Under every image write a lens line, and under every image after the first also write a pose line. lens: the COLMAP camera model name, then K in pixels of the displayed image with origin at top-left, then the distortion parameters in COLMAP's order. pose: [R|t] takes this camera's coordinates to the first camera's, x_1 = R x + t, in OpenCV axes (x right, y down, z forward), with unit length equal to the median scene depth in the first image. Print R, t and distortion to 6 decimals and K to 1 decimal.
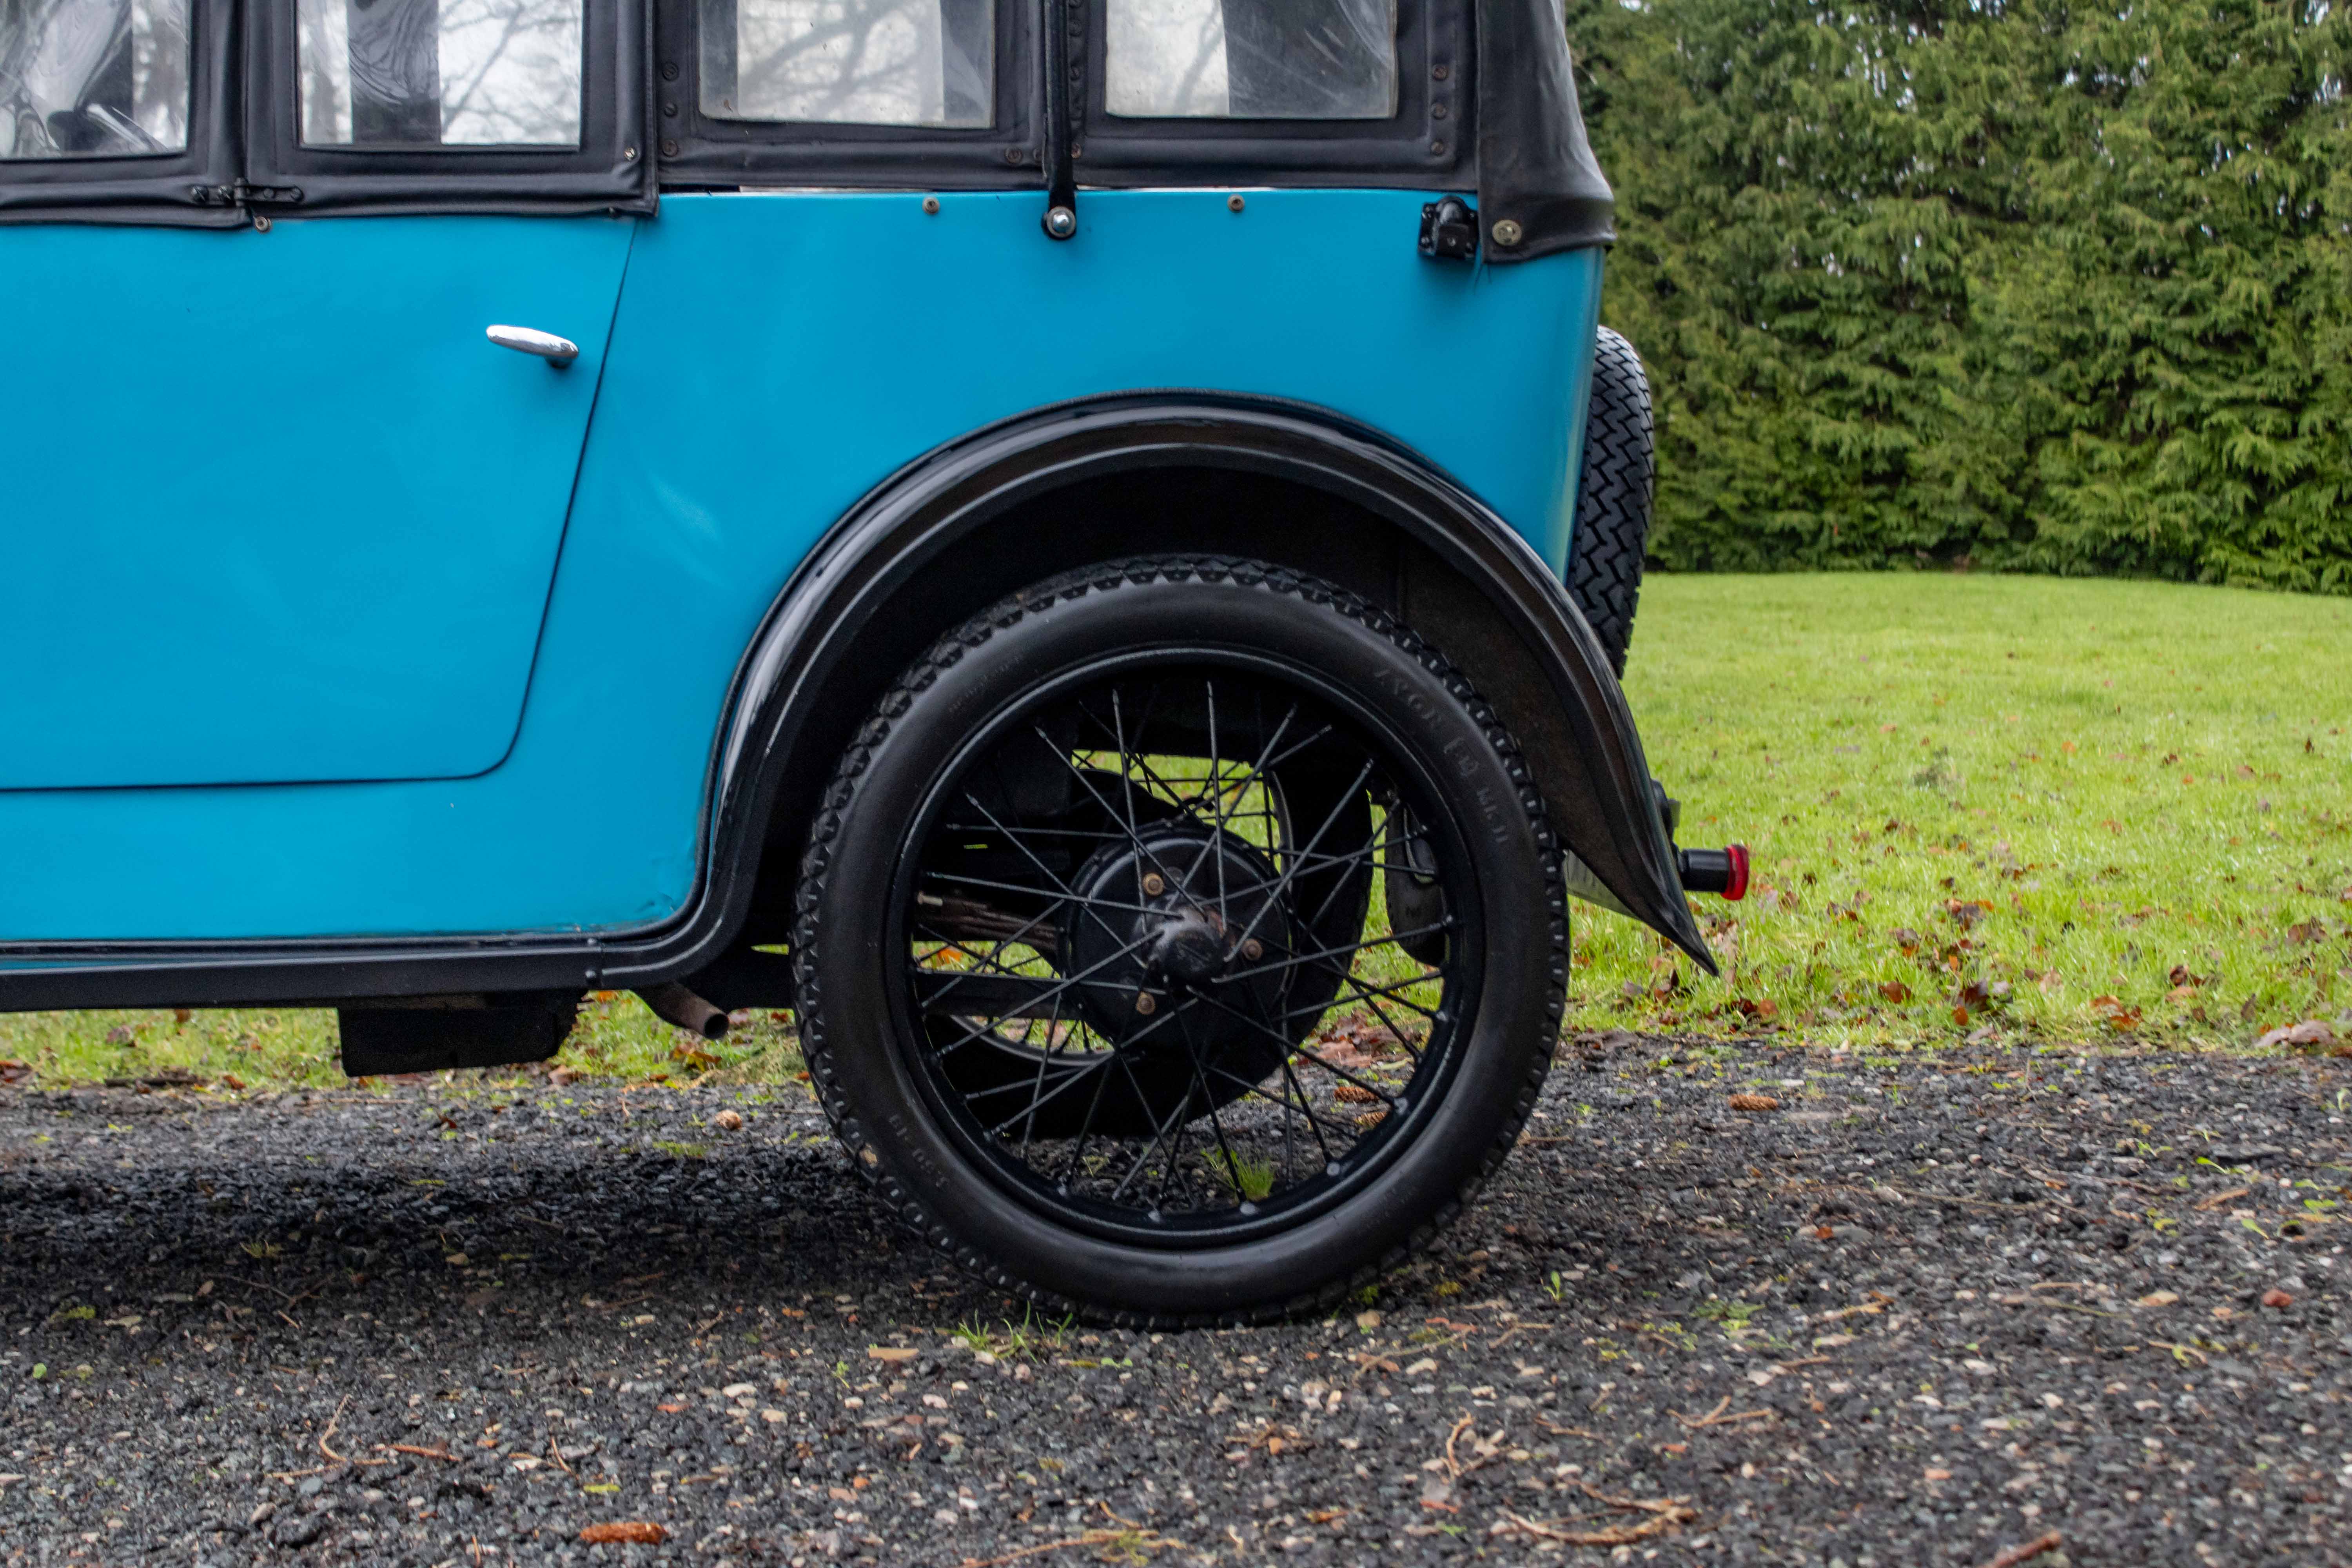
lens RADIAL K [[3459.4, 0, 1176.0], [0, 3459.4, 784.0], [0, 0, 1]] dist [-0.007524, 0.119091]
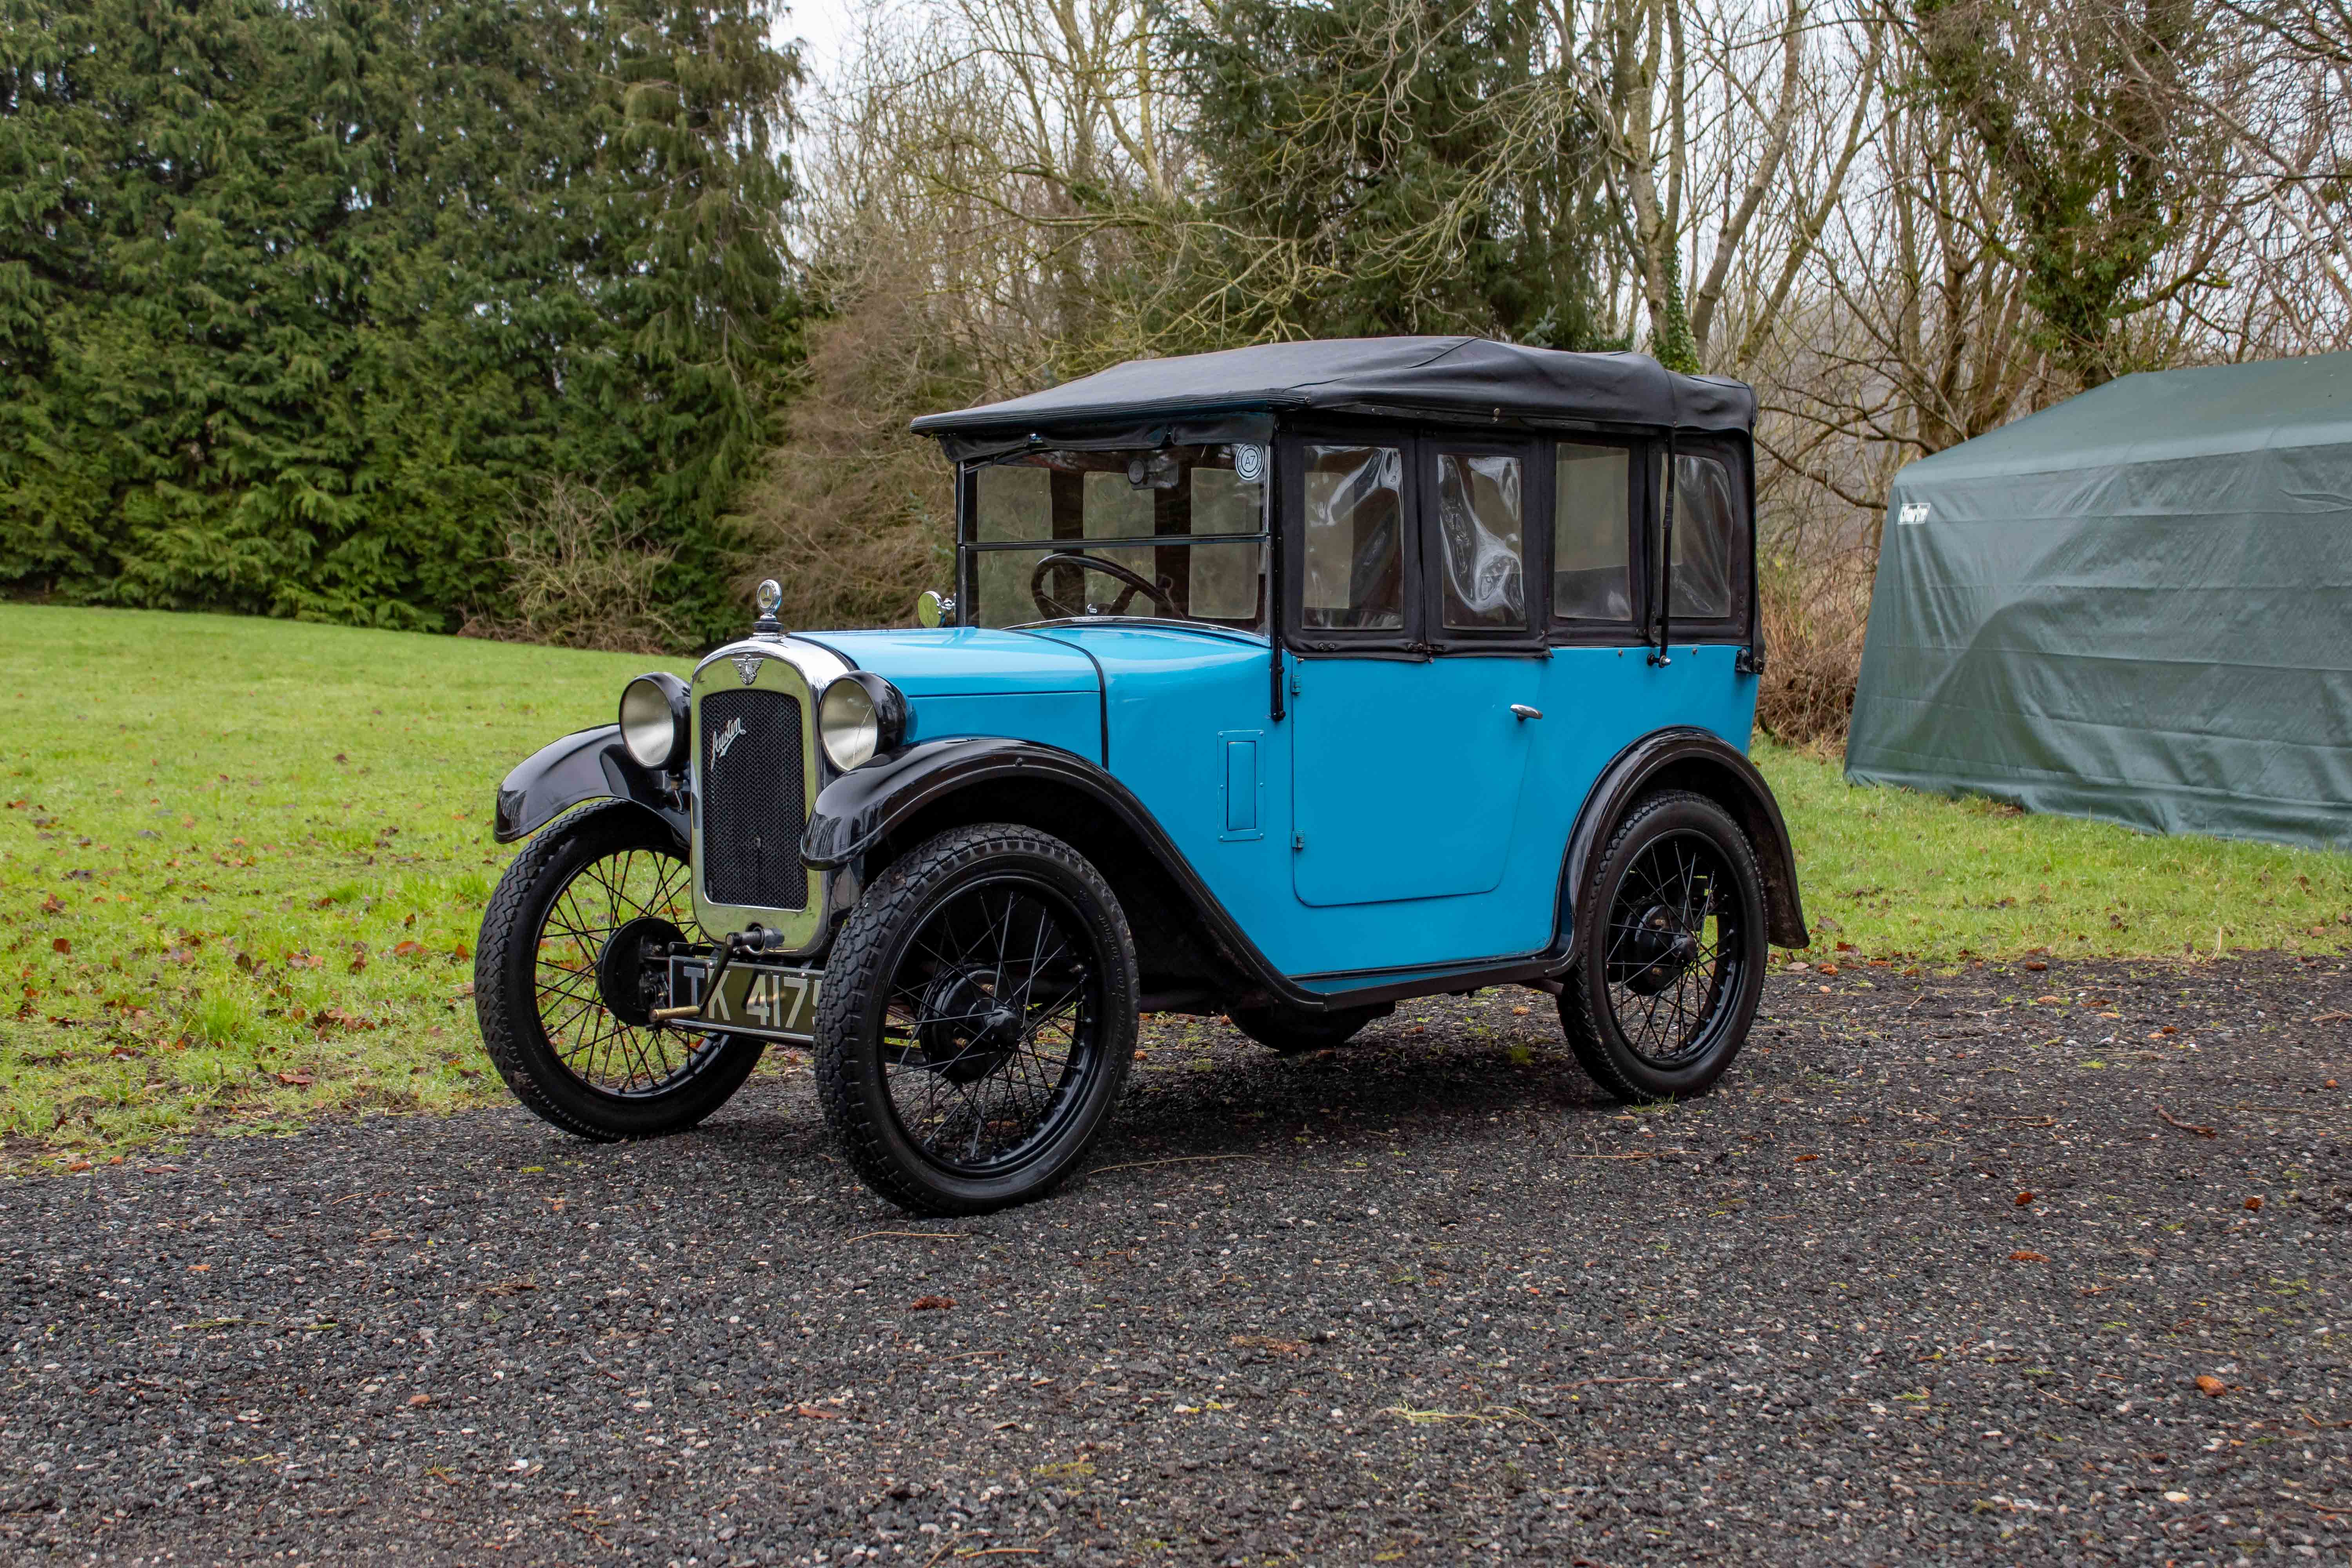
lens RADIAL K [[3459.4, 0, 1176.0], [0, 3459.4, 784.0], [0, 0, 1]] dist [-0.007524, 0.119091]
pose [[0.766664, -0.024440, 0.641583, -0.215318], [0.019841, 0.999700, 0.014372, -0.012702], [-0.641742, 0.001711, 0.766919, -0.080330]]
